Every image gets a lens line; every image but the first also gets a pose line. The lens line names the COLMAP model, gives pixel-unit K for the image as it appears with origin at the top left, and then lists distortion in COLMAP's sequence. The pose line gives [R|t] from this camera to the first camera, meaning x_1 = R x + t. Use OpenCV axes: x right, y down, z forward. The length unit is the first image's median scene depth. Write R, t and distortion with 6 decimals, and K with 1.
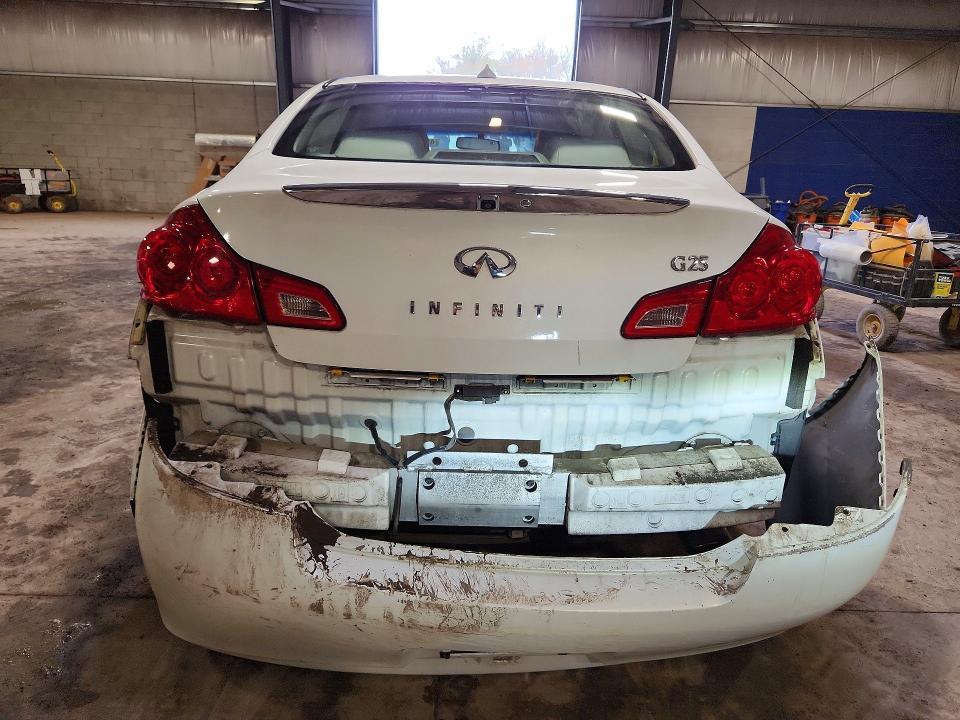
lens RADIAL K [[671.5, 0, 480.0], [0, 671.5, 360.0], [0, 0, 1]] dist [0.010300, 0.001612]
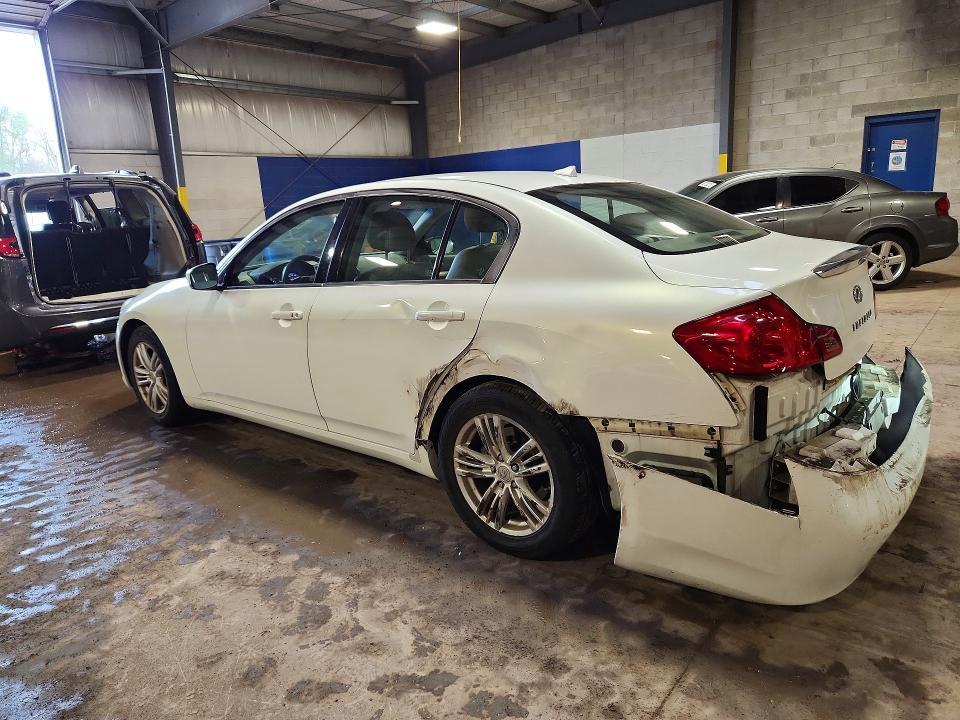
lens RADIAL K [[671.5, 0, 480.0], [0, 671.5, 360.0], [0, 0, 1]] dist [0.010300, 0.001612]
pose [[0.614402, -0.249790, 0.748408, -0.261197], [0.283408, 0.955125, 0.086121, -0.055502], [-0.736335, 0.159192, 0.657623, 0.075526]]
